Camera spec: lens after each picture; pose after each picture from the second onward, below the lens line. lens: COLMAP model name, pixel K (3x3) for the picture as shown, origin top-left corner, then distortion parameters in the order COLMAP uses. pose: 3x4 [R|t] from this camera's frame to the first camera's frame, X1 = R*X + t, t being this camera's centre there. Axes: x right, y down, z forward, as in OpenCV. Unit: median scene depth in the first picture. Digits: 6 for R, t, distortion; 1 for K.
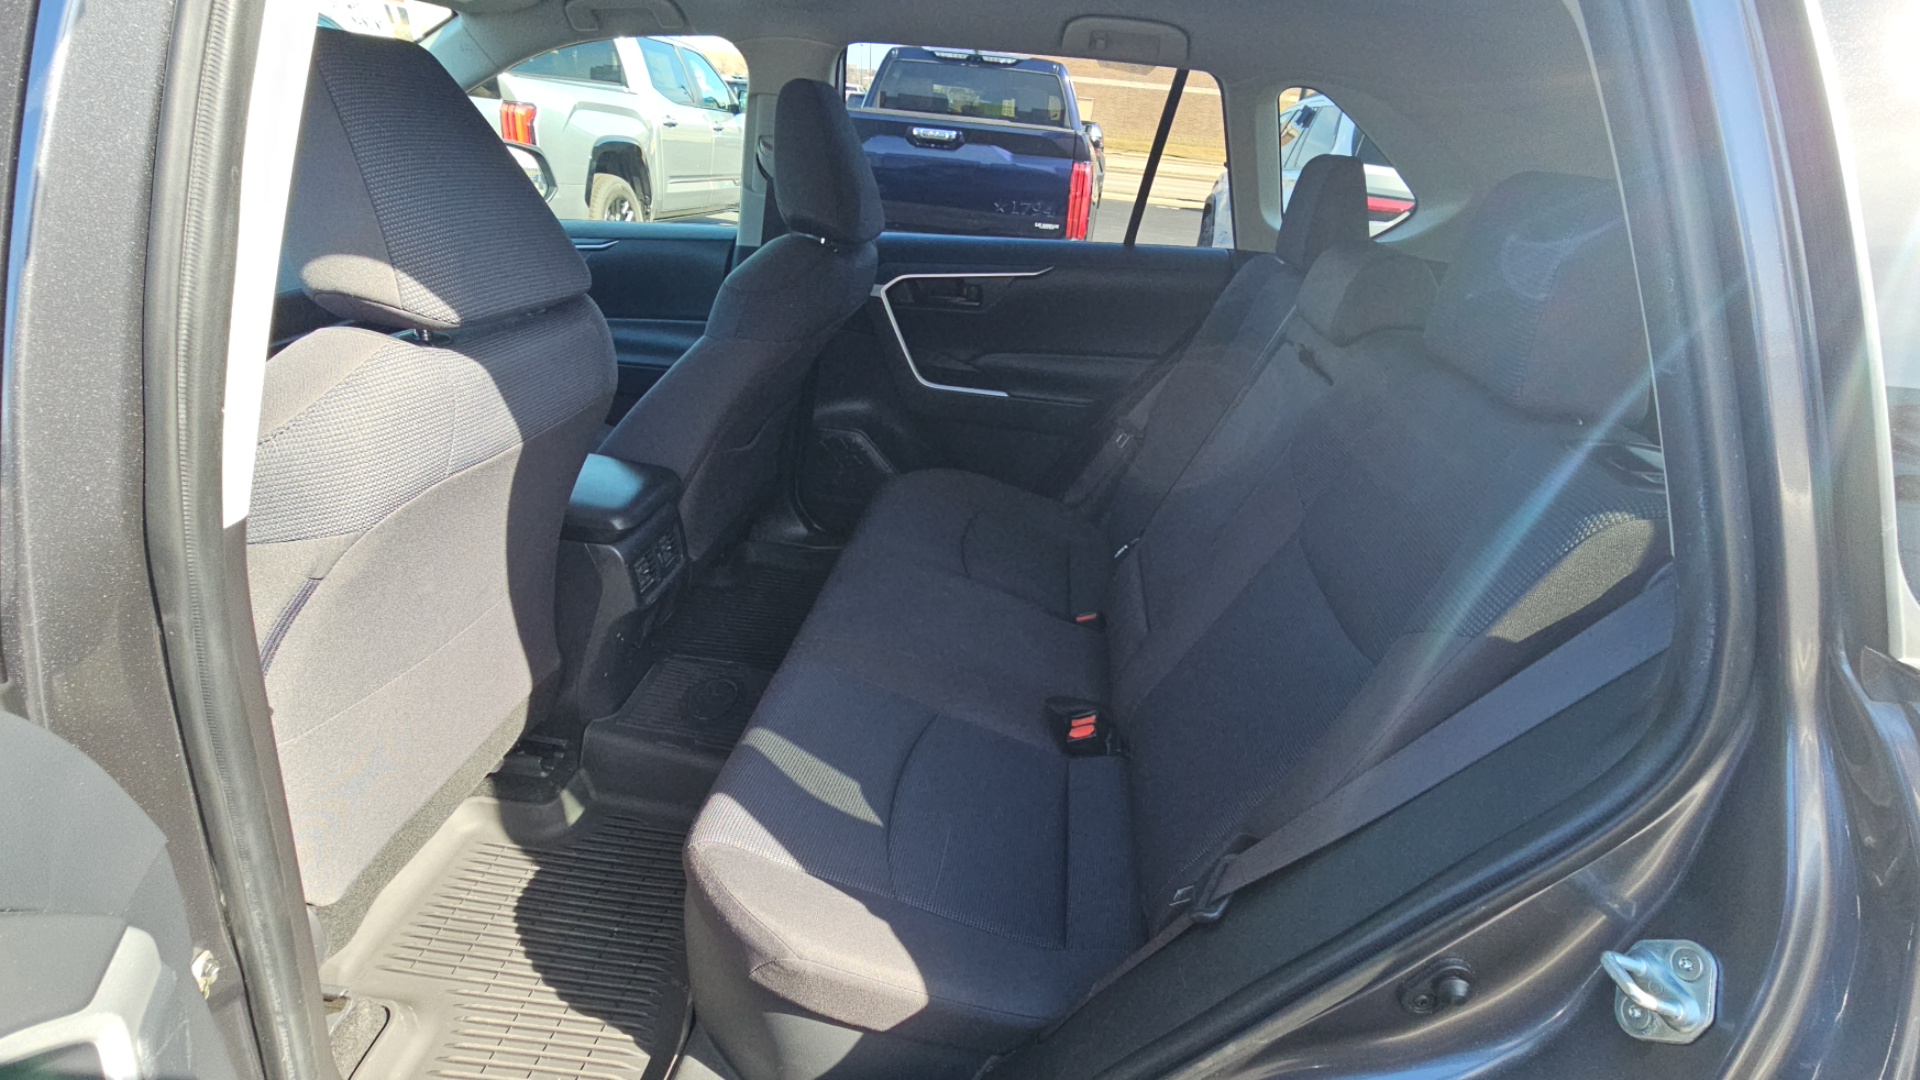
lens RADIAL K [[852.8, 0, 979.3], [0, 852.8, 547.3], [0, 0, 1]] dist [0.009256, -0.007881]
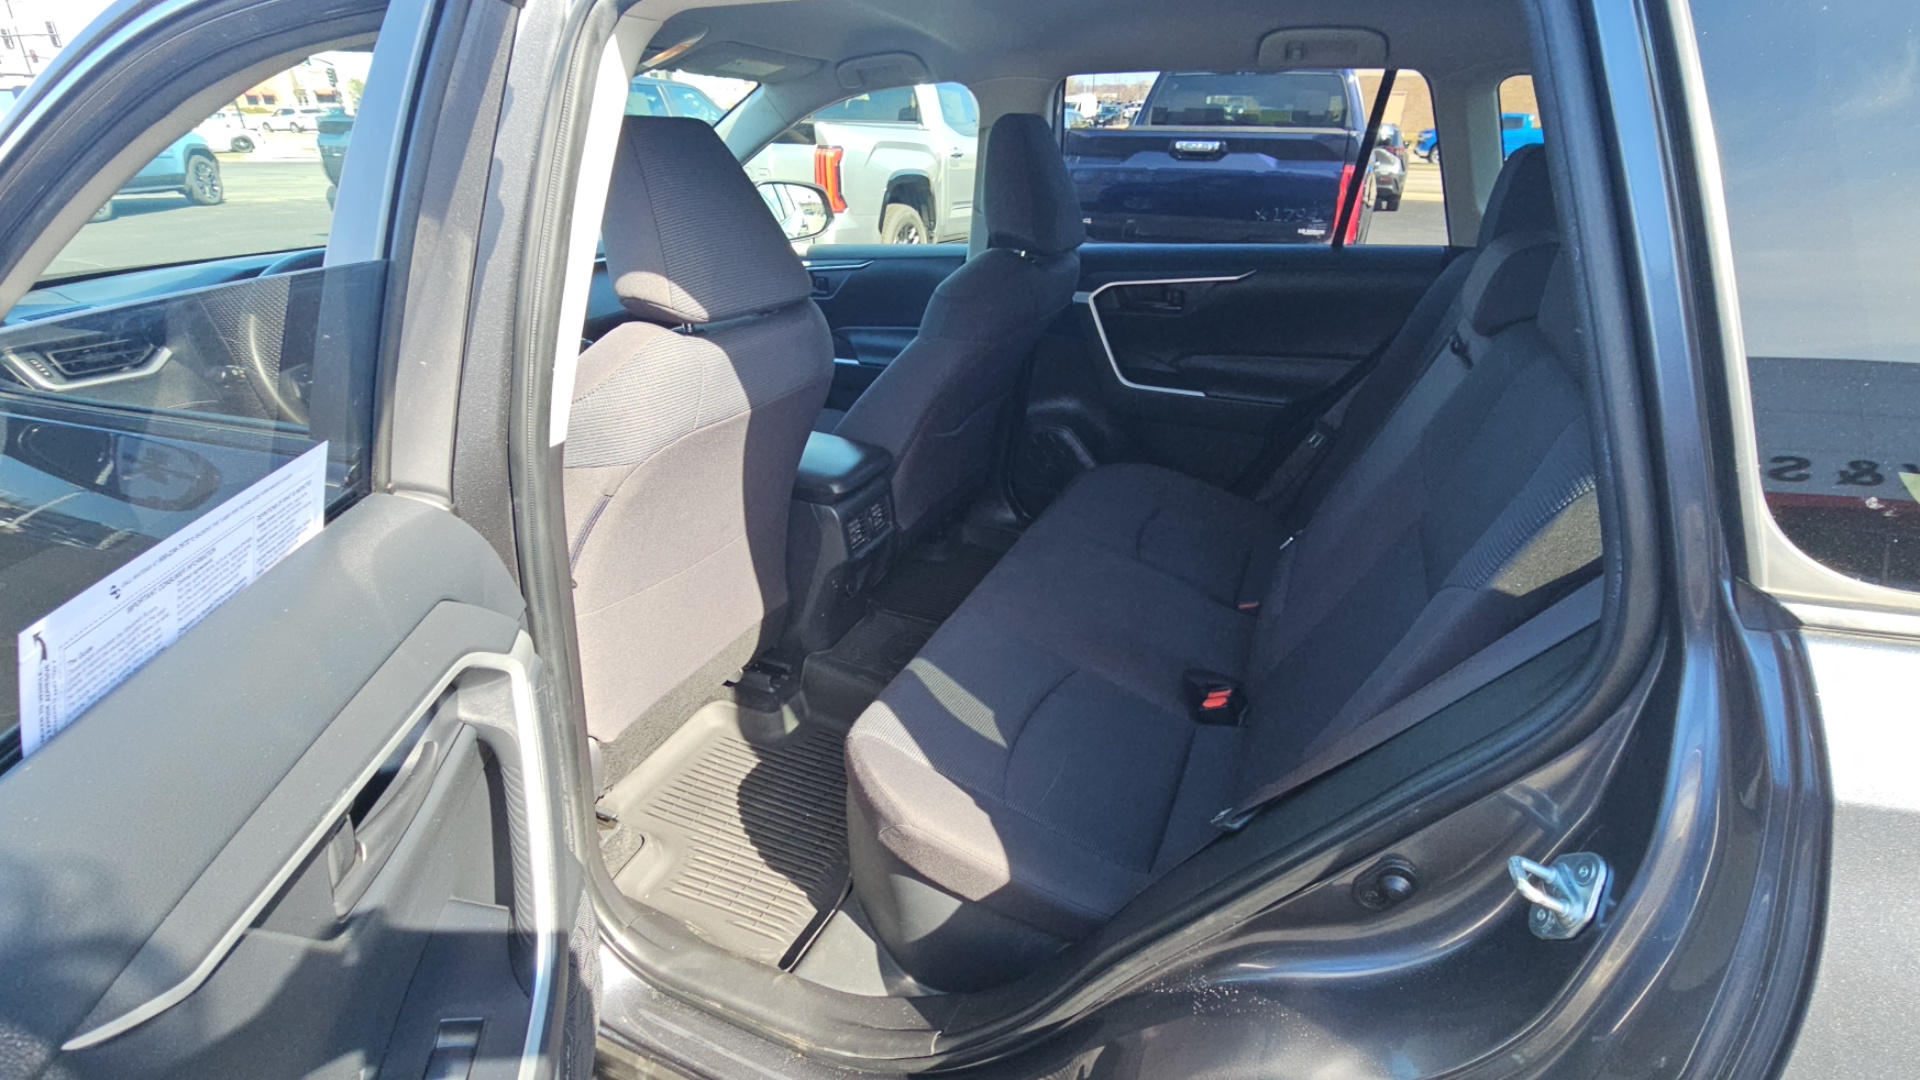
lens RADIAL K [[852.8, 0, 979.3], [0, 852.8, 547.3], [0, 0, 1]] dist [0.009256, -0.007881]
pose [[0.952500, 0.064938, -0.297533, 0.142586], [-0.069881, 0.997537, -0.005997, 0.049225], [0.296411, 0.026504, 0.954693, -0.105464]]
